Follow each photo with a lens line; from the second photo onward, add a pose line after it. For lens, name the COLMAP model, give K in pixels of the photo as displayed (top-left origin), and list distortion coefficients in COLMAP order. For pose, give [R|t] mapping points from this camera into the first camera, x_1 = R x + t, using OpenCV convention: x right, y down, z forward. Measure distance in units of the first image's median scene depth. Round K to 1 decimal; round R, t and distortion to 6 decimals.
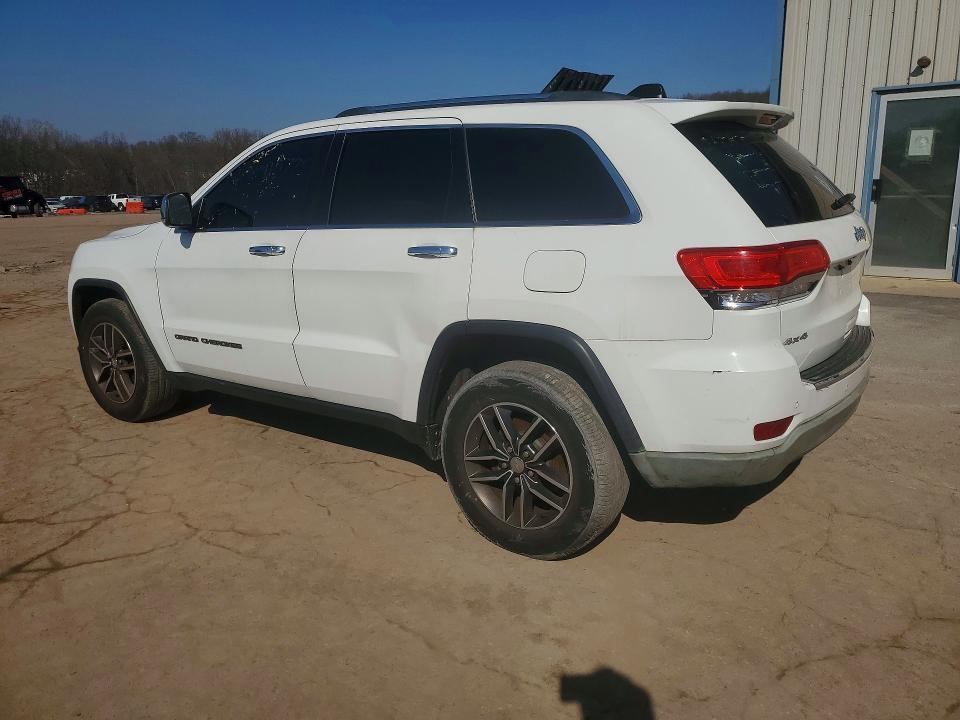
lens RADIAL K [[785.2, 0, 485.7], [0, 785.2, 359.6], [0, 0, 1]] dist [0.009876, 0.013106]
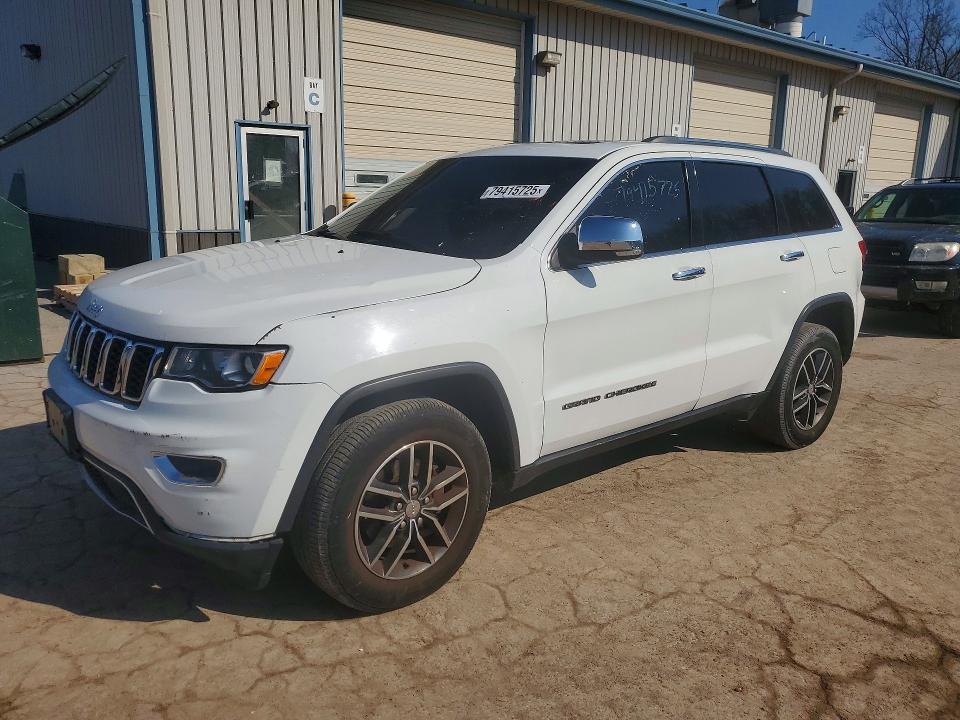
lens RADIAL K [[785.2, 0, 485.7], [0, 785.2, 359.6], [0, 0, 1]] dist [0.009876, 0.013106]
pose [[0.187844, -0.182843, 0.965030, -0.803302], [0.202613, 0.968601, 0.144080, -0.140556], [-0.961074, 0.168463, 0.218993, 0.643582]]
